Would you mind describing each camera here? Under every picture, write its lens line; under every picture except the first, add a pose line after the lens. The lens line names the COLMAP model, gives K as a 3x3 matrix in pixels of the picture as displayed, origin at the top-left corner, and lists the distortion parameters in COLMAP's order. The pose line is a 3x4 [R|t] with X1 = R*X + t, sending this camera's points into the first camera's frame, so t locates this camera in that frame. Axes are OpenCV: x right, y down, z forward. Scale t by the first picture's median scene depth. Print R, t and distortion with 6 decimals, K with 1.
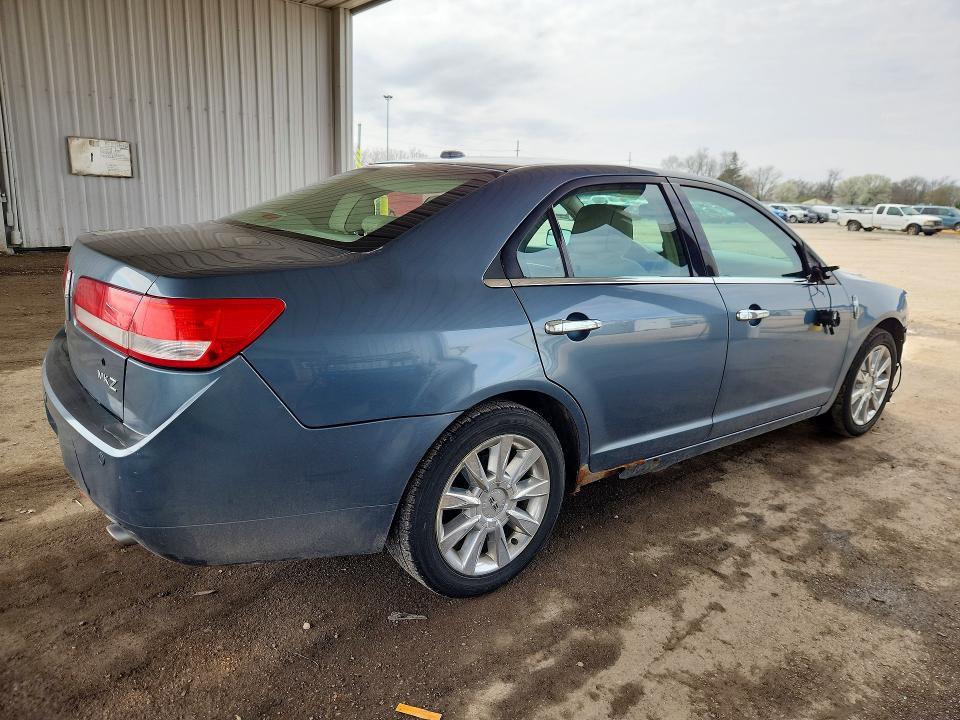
lens RADIAL K [[662.1, 0, 480.0], [0, 662.1, 360.0], [0, 0, 1]] dist [0.004409, 0.001361]
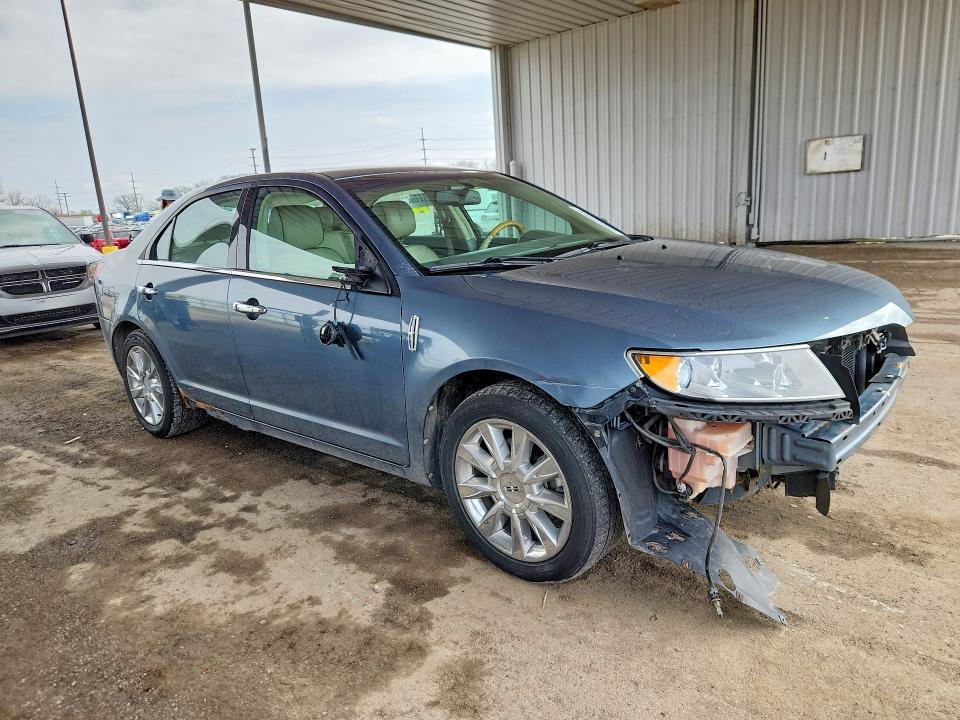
lens RADIAL K [[637.8, 0, 480.0], [0, 637.8, 360.0], [0, 0, 1]] dist [0.002058, 0.000483]
pose [[0.205361, 0.170715, -0.963682, 0.335555], [-0.154247, 0.978008, 0.140383, -0.042537], [0.966455, 0.119816, 0.227177, 0.263126]]
